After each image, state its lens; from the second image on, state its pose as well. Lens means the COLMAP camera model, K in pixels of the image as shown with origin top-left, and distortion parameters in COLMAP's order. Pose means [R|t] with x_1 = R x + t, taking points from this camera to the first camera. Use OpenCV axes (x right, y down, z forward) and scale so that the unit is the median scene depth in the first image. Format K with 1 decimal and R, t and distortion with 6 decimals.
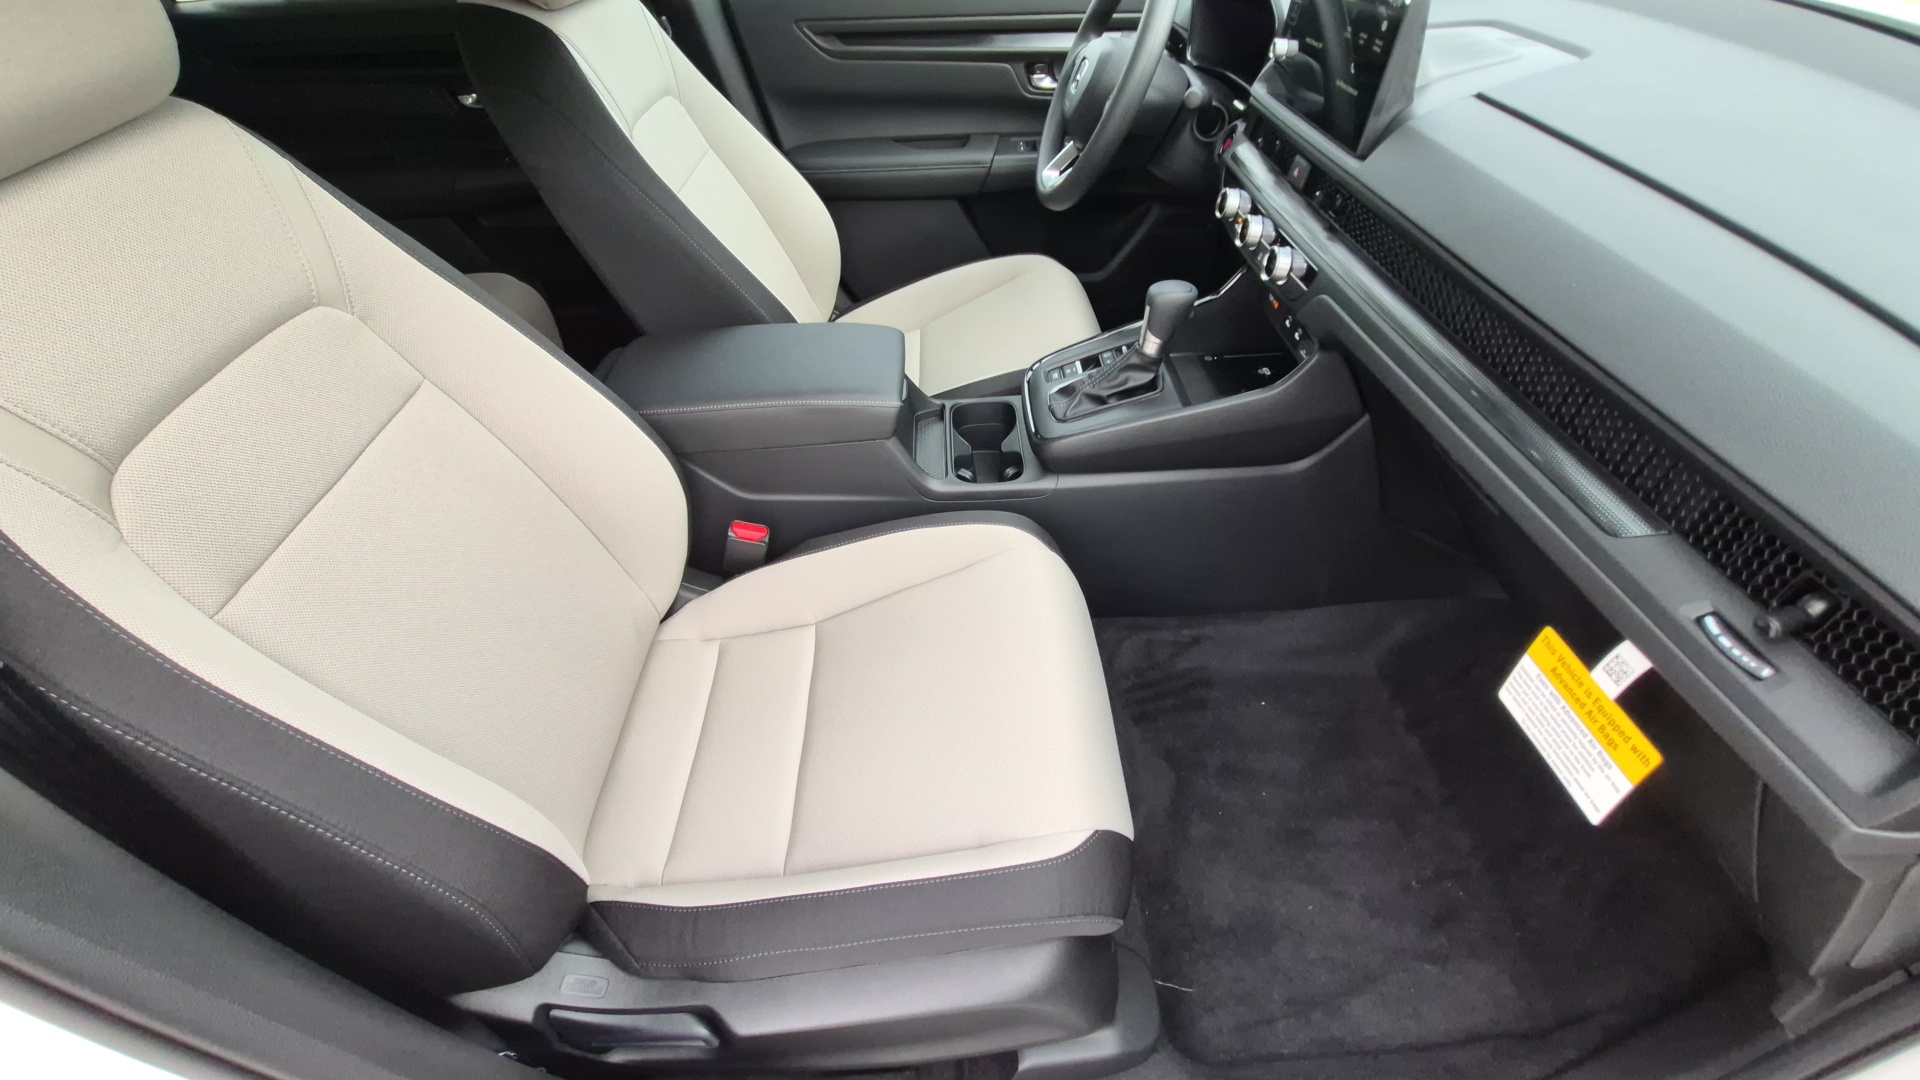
lens RADIAL K [[797.8, 0, 960.0], [0, 797.8, 540.0], [0, 0, 1]] dist [-0.026198, -0.000005]
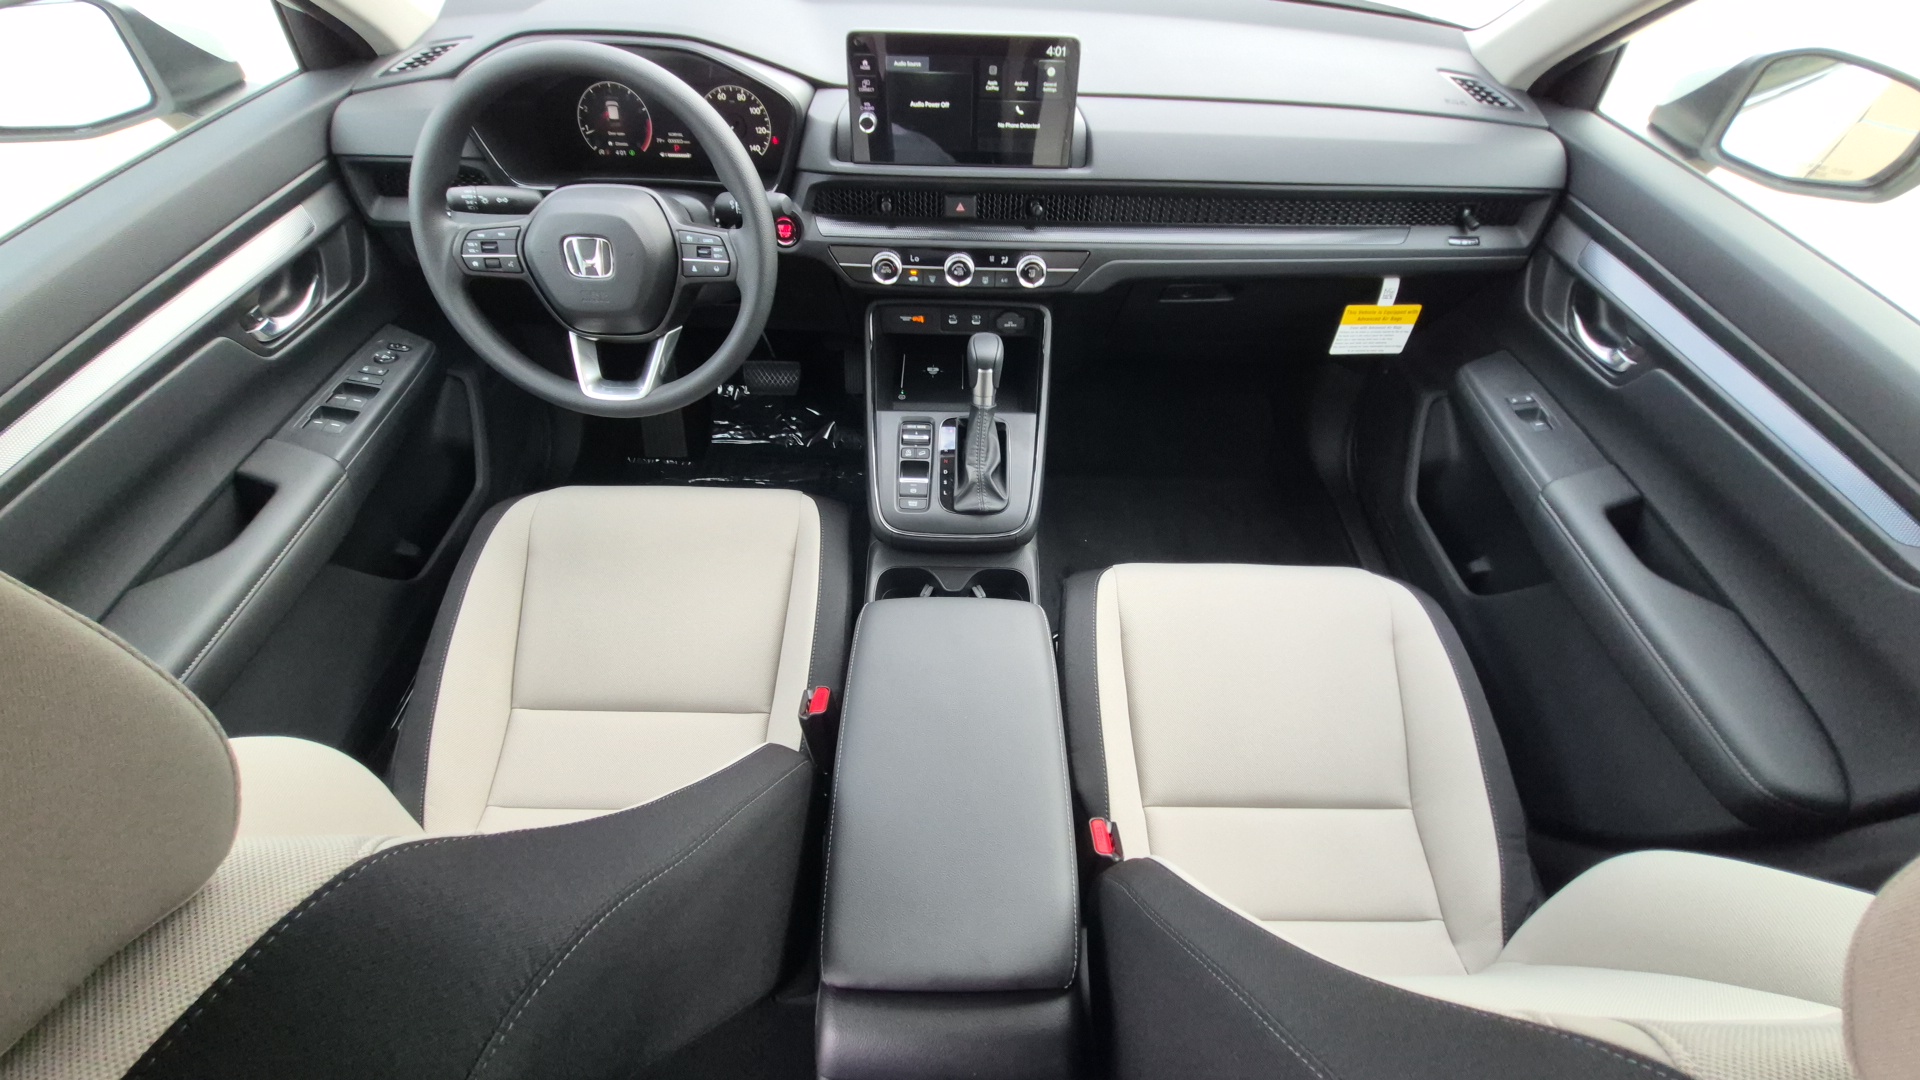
lens RADIAL K [[815.5, 0, 968.1], [0, 815.5, 526.3], [0, 0, 1]] dist [-0.011140, -0.000257]
pose [[0.029266, -0.697854, 0.715641, -0.728343], [0.647709, 0.558542, 0.518173, -0.811440], [-0.761325, 0.448363, 0.468353, 0.654527]]
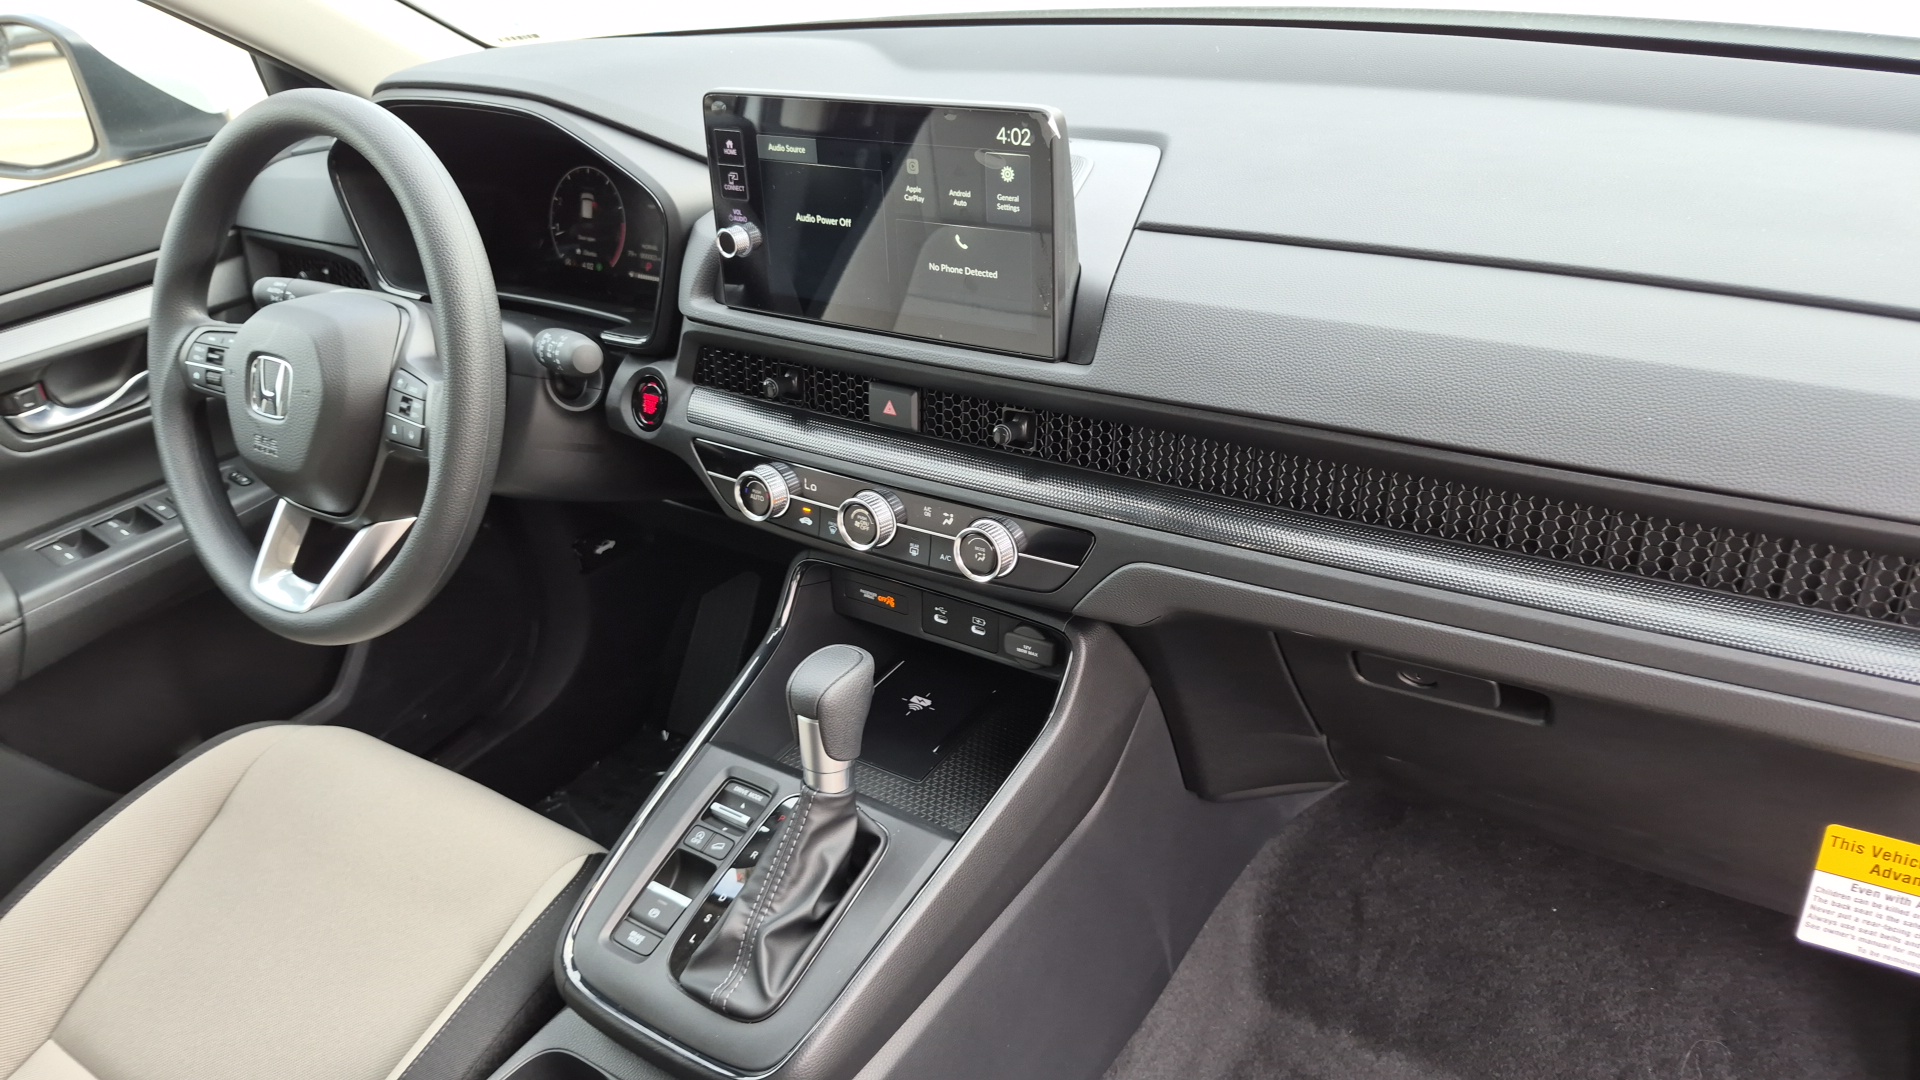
lens RADIAL K [[1347.5, 0, 969.4], [0, 1347.5, 547.8], [0, 0, 1]] dist [0.063070, -0.093517]
pose [[0.582591, -0.414555, 0.699094, -0.284008], [0.588987, 0.808058, -0.011663, -0.337472], [-0.560074, 0.418552, 0.714935, 0.295669]]
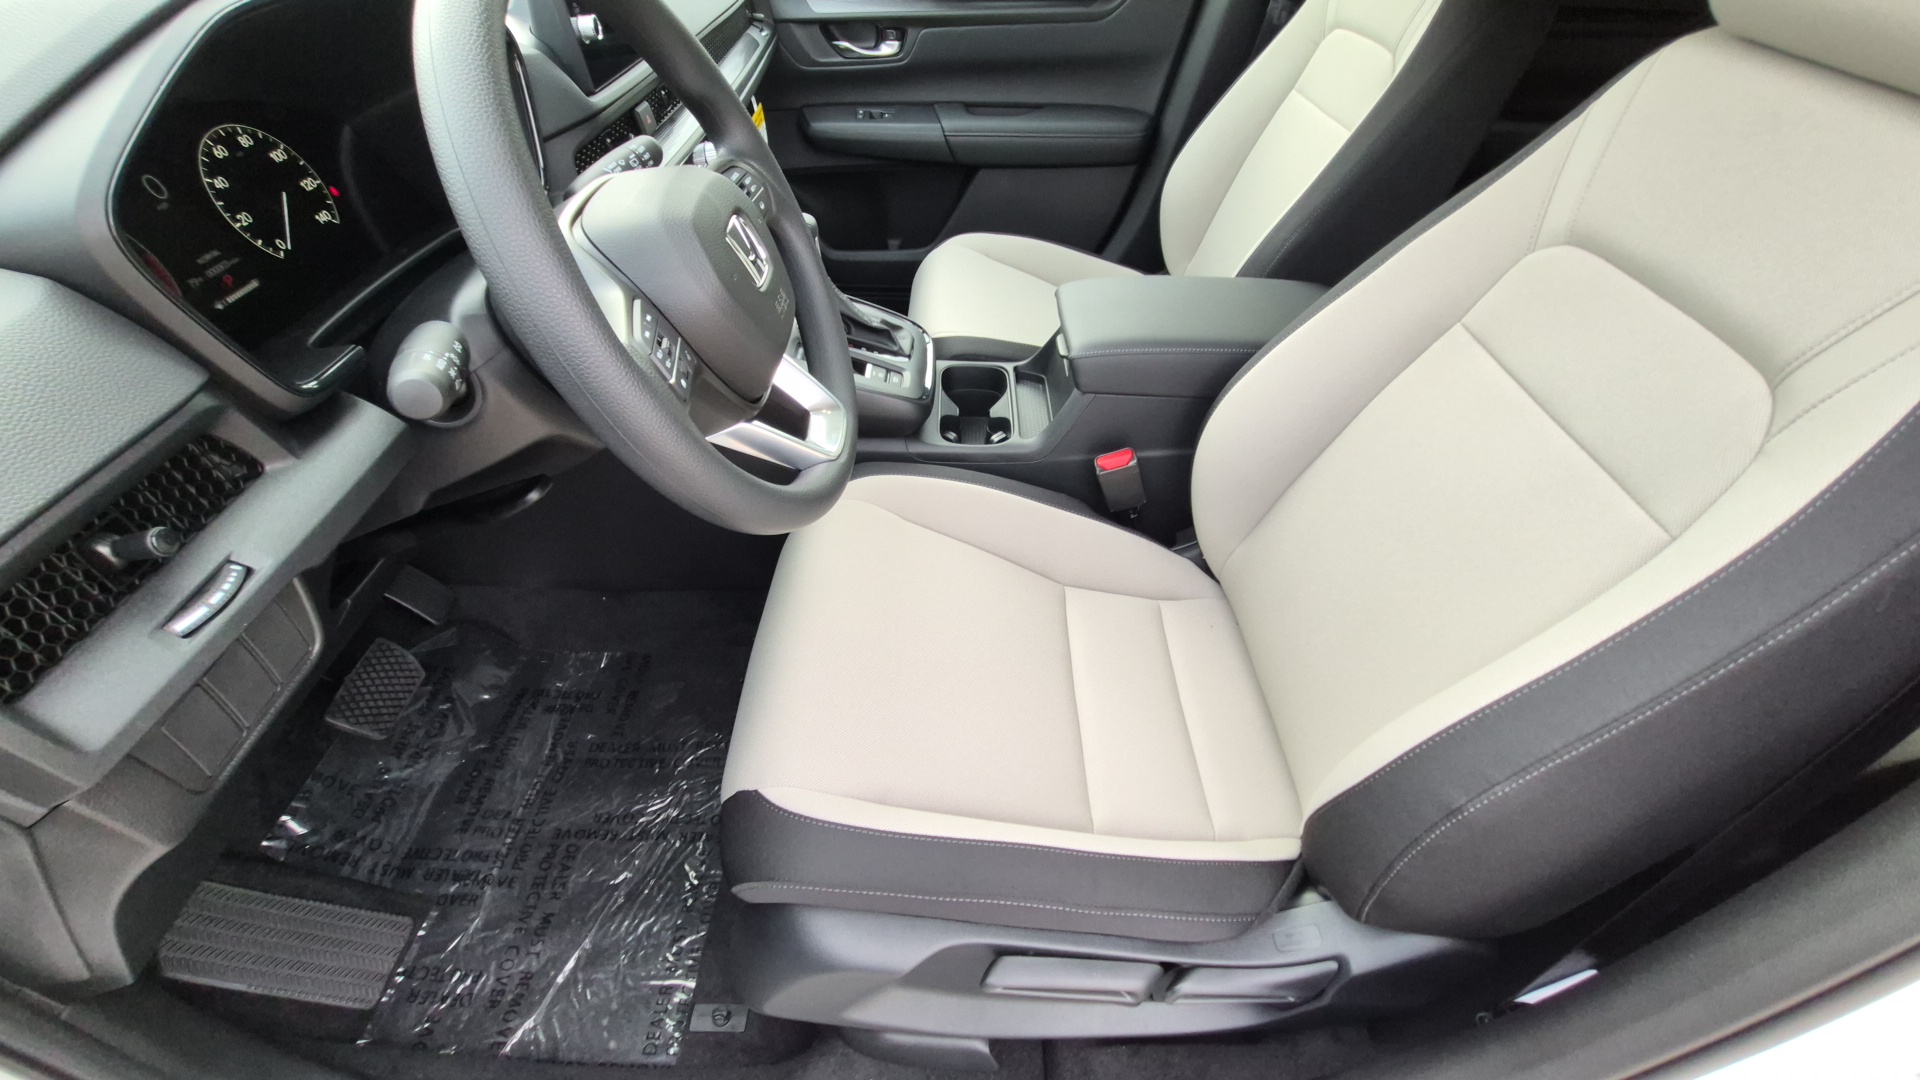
lens RADIAL K [[815.5, 0, 968.1], [0, 815.5, 526.3], [0, 0, 1]] dist [-0.011140, -0.000257]
pose [[-0.999460, -0.002597, 0.032741, 0.006101], [0.032130, 0.129456, 0.991064, -1.357291], [-0.006812, 0.991582, -0.129303, 1.609022]]
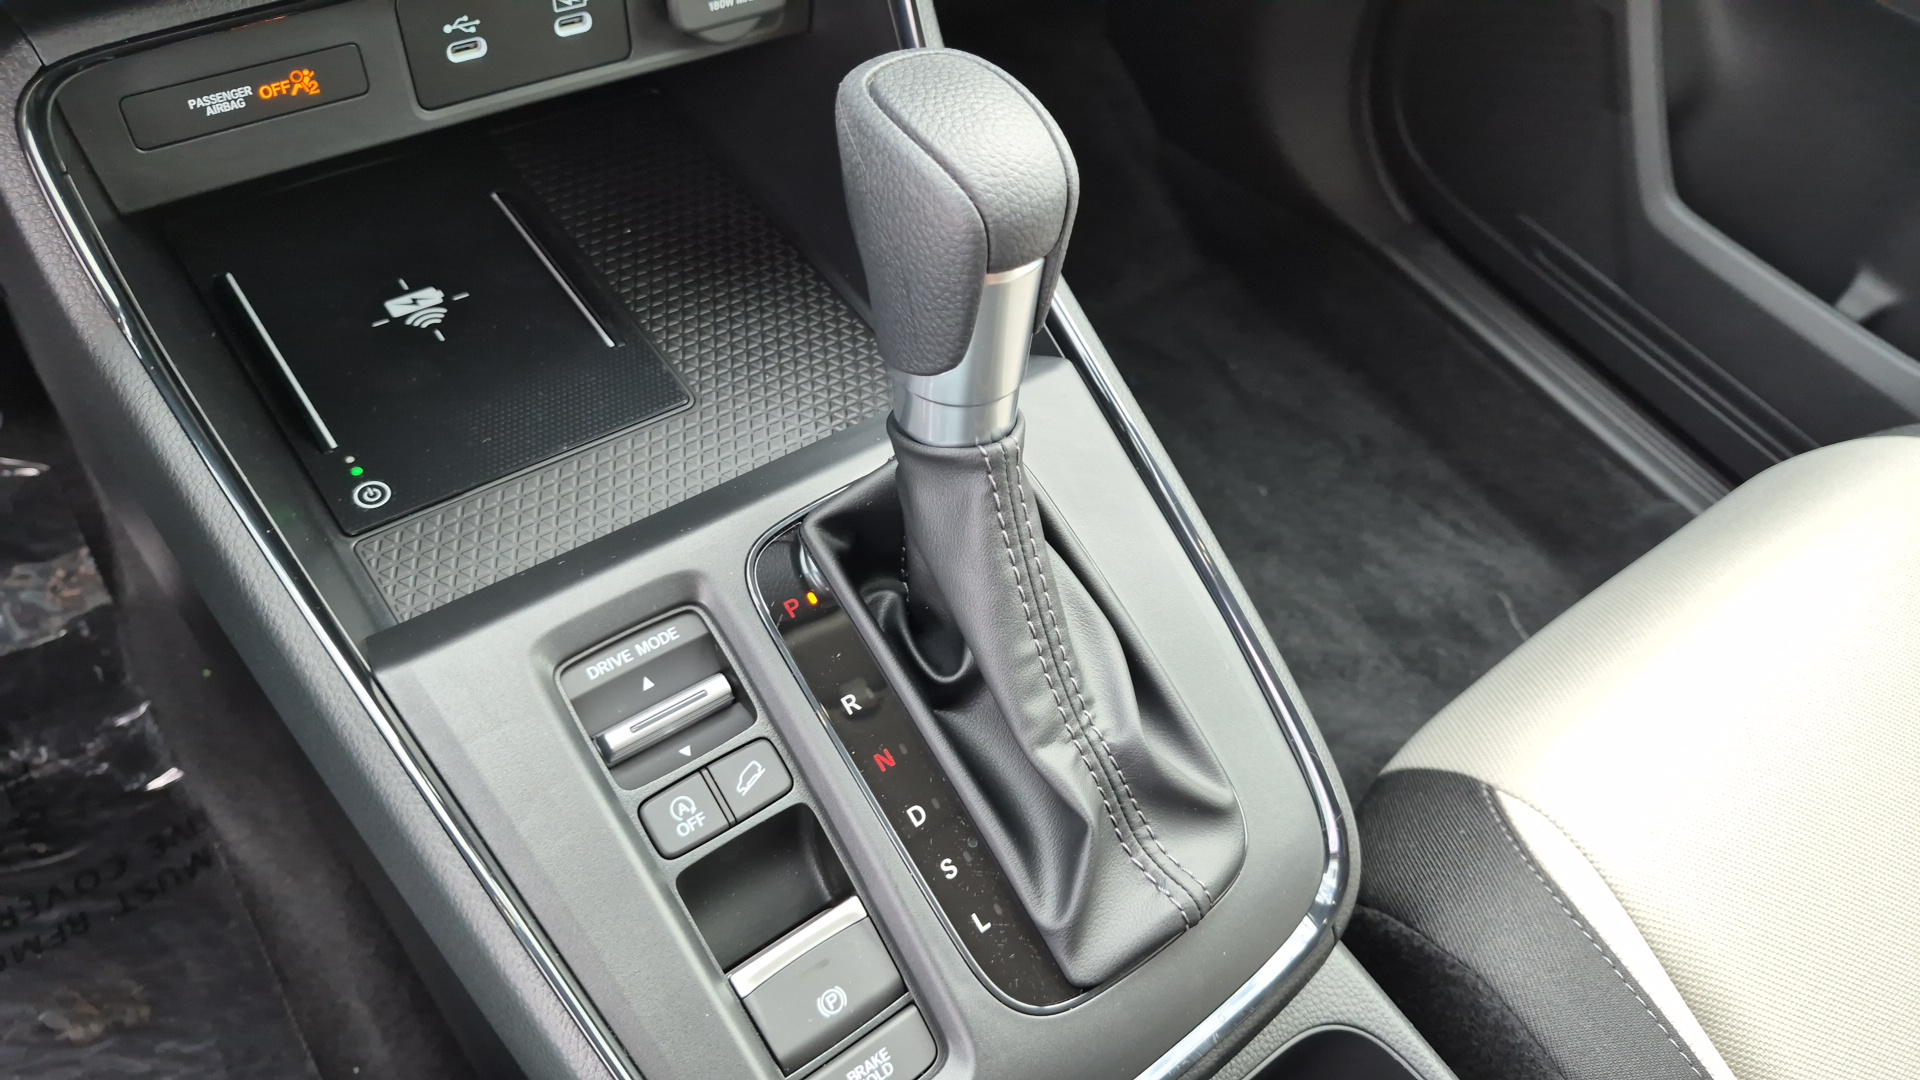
lens RADIAL K [[1347.5, 0, 969.4], [0, 1347.5, 547.8], [0, 0, 1]] dist [0.063070, -0.093517]
pose [[-0.581203, -0.676059, 0.452932, 0.062871], [0.437832, 0.209370, 0.874338, -0.605825], [-0.685934, 0.706476, 0.174314, 1.078040]]
